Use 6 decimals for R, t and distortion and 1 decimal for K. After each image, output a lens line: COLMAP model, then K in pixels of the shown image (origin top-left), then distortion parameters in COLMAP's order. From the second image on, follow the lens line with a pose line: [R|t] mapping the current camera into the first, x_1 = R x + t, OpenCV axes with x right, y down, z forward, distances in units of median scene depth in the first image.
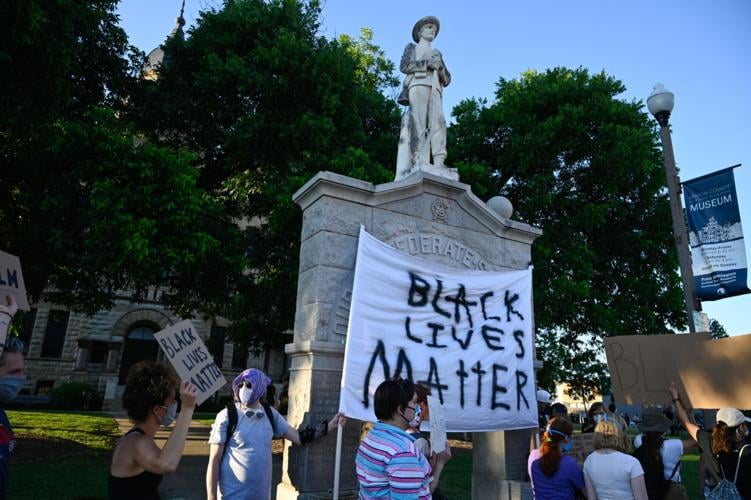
lens RADIAL K [[545.4, 0, 375.5], [0, 545.4, 250.0], [0, 0, 1]] dist [0.001778, 0.001915]
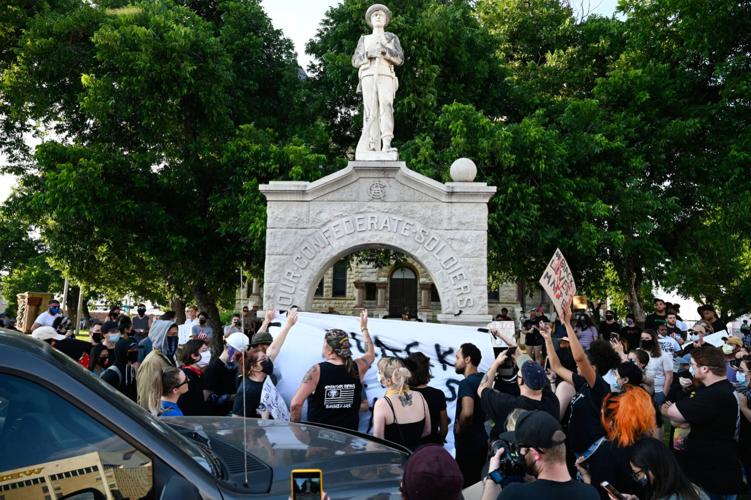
lens RADIAL K [[545.4, 0, 375.5], [0, 545.4, 250.0], [0, 0, 1]] dist [0.001778, 0.001915]
pose [[0.843476, -0.086023, -0.530234, 0.673286], [0.157598, 0.983285, 0.091177, -0.051191], [0.513528, -0.160469, 0.842935, 0.003984]]
